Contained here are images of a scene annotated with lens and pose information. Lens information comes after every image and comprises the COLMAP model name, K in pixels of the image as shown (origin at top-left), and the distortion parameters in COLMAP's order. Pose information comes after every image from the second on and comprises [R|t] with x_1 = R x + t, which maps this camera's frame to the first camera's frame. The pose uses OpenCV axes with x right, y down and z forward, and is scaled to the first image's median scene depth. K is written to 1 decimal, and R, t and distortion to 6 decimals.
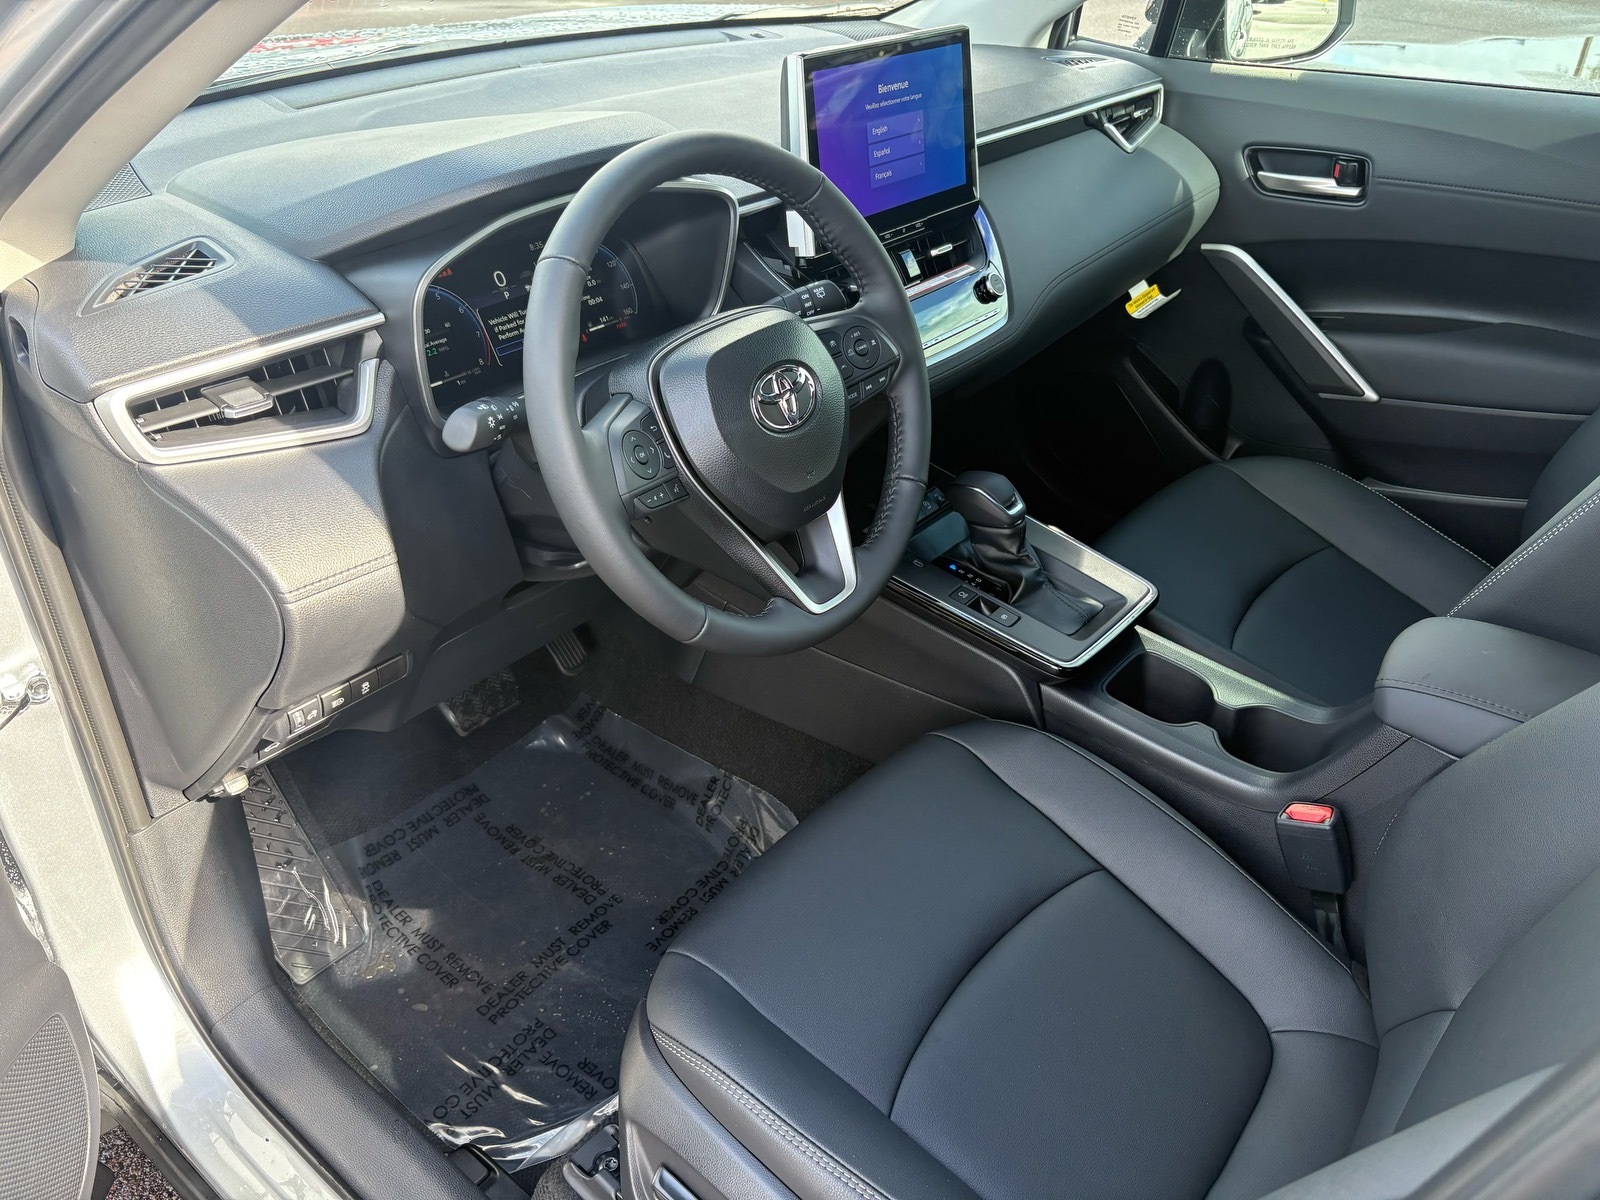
lens RADIAL K [[1213.8, 0, 805.9], [0, 1213.8, 609.2], [0, 0, 1]] dist [0.046193, -0.062426]
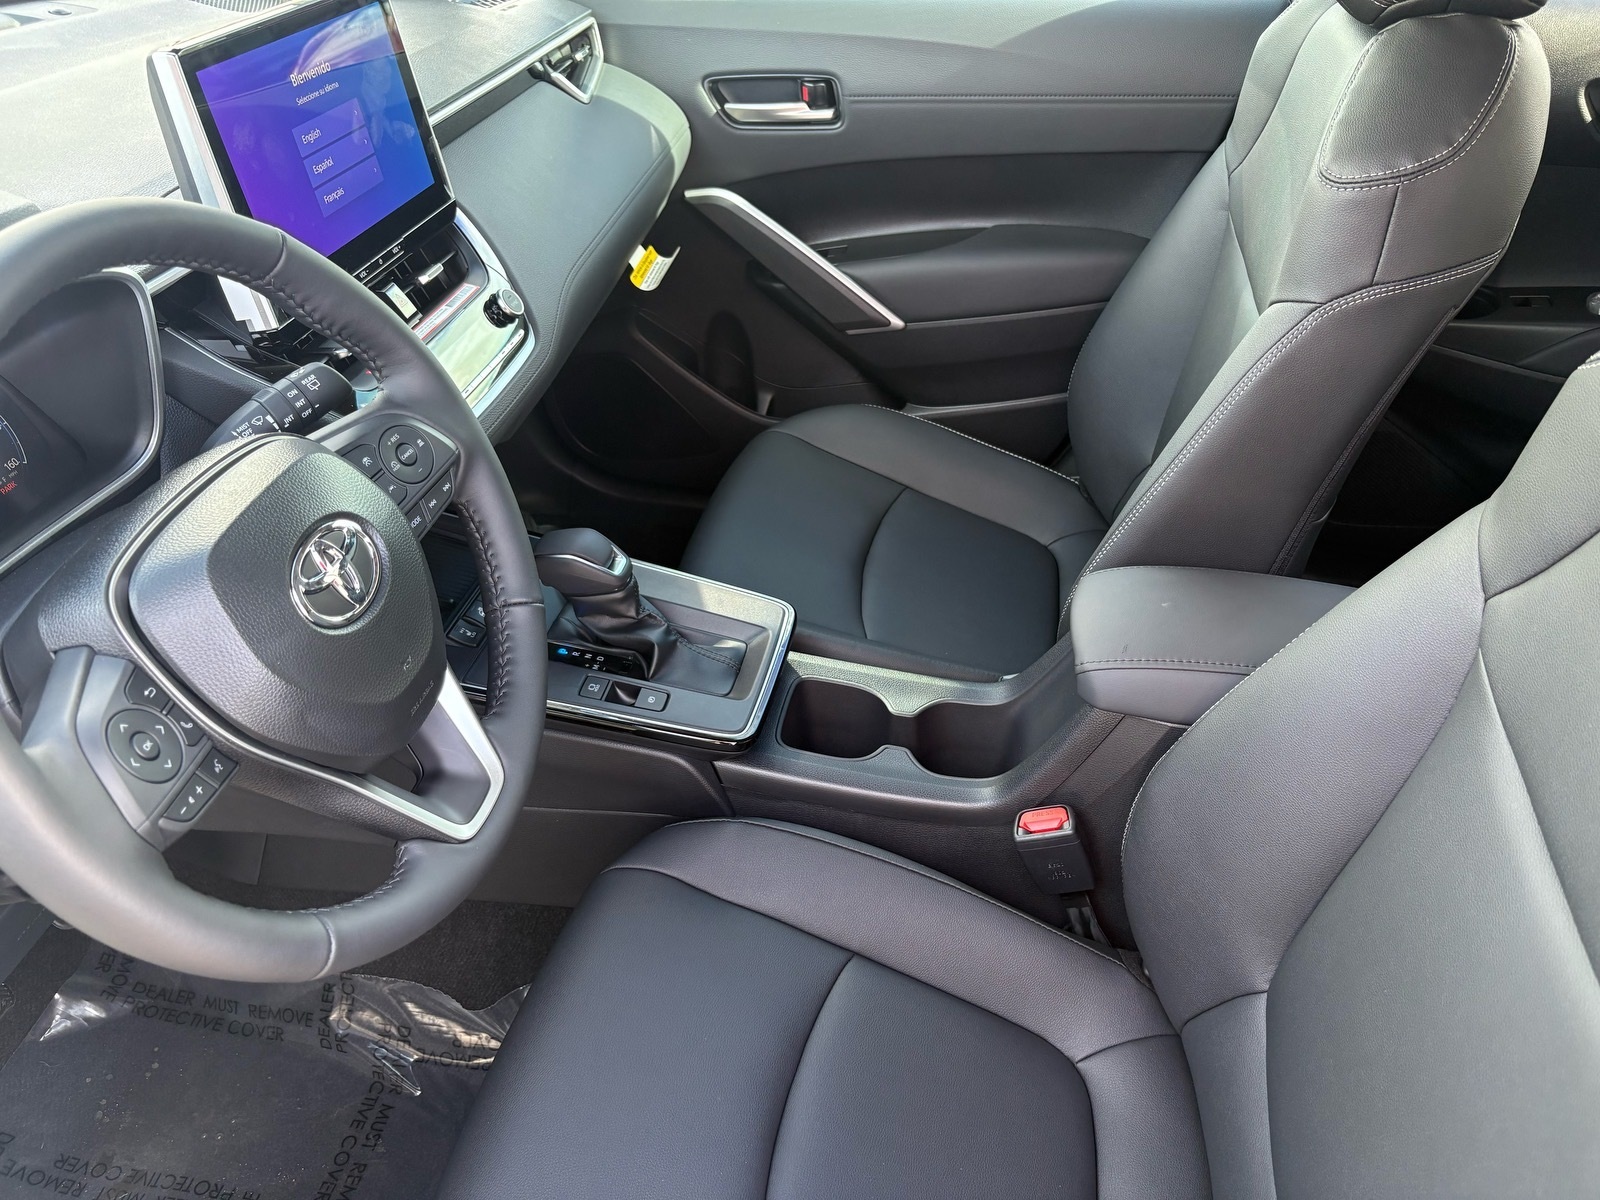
lens RADIAL K [[1213.8, 0, 805.9], [0, 1213.8, 609.2], [0, 0, 1]] dist [0.046193, -0.062426]
pose [[0.879078, -0.294094, 0.375141, -0.035103], [0.271452, 0.955774, 0.113185, -0.114935], [-0.391837, 0.002334, 0.920032, 0.192596]]
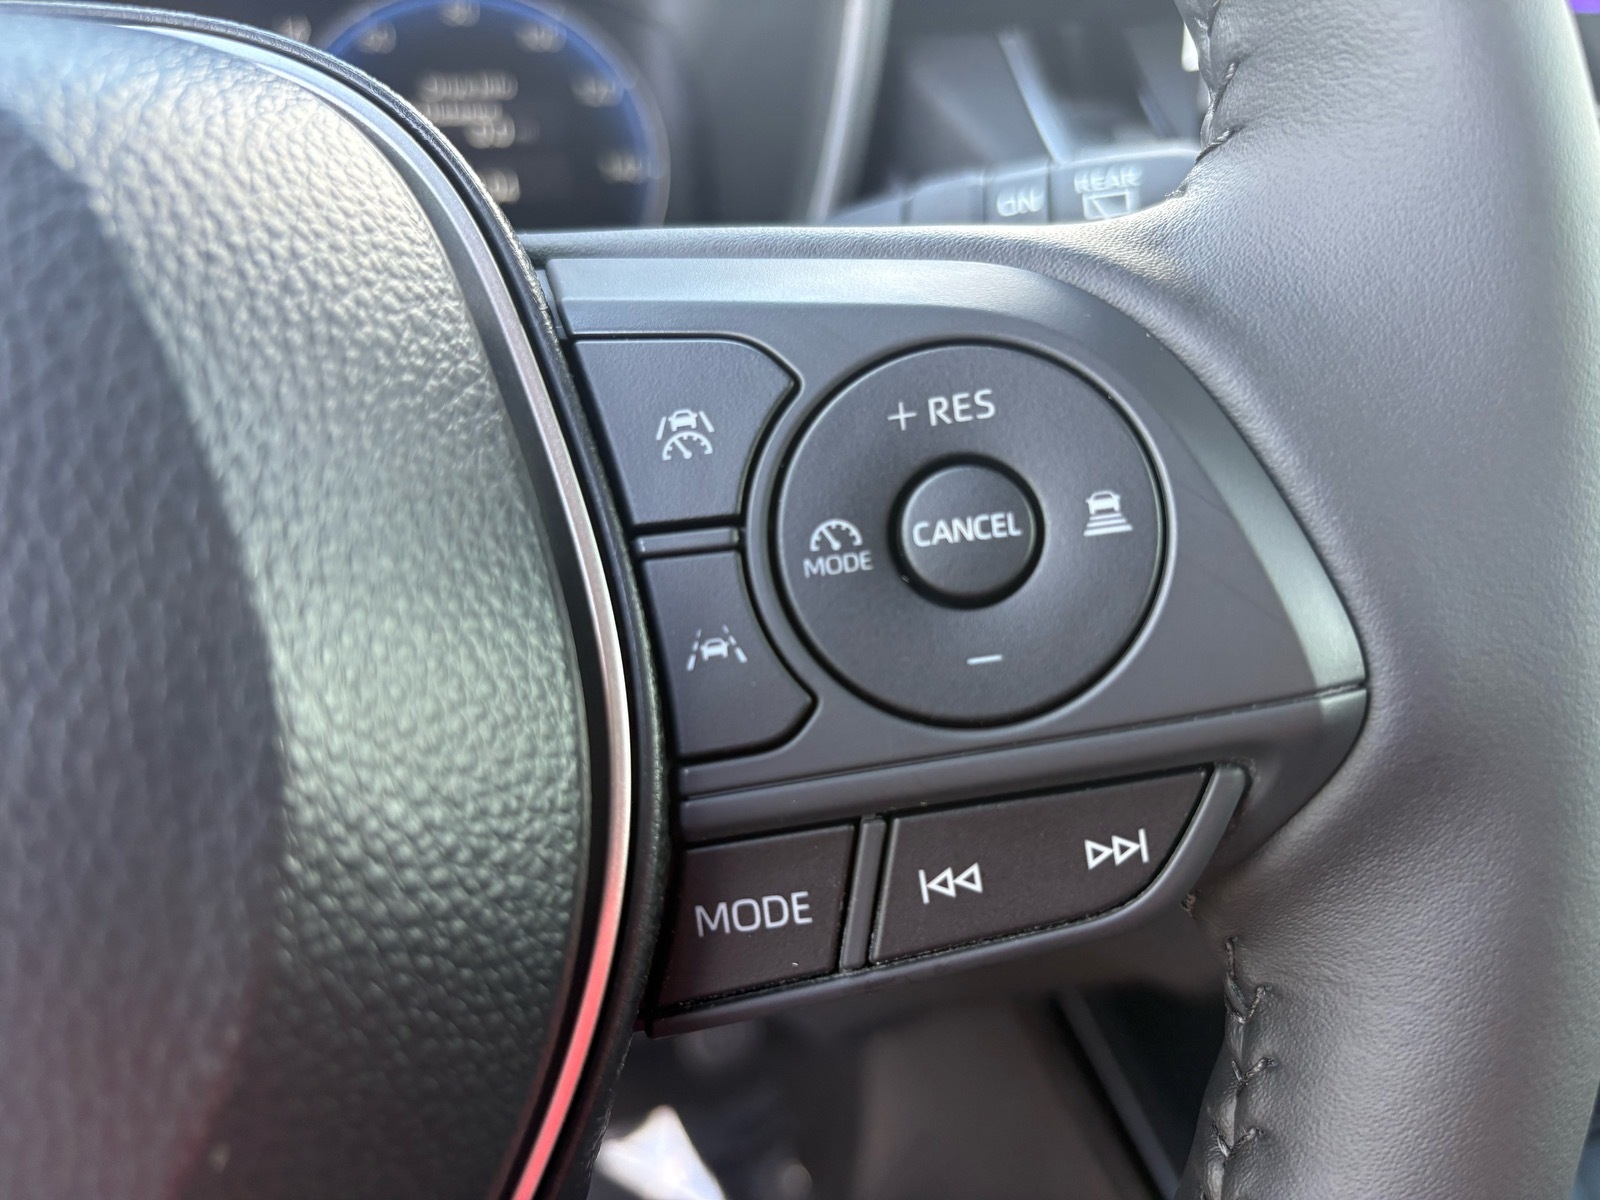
lens RADIAL K [[1213.8, 0, 805.9], [0, 1213.8, 609.2], [0, 0, 1]] dist [0.046193, -0.062426]
pose [[0.801173, 0.268157, -0.534989, 0.075436], [-0.318236, 0.948011, -0.001394, -0.161147], [0.506801, 0.171370, 0.844858, 0.712555]]
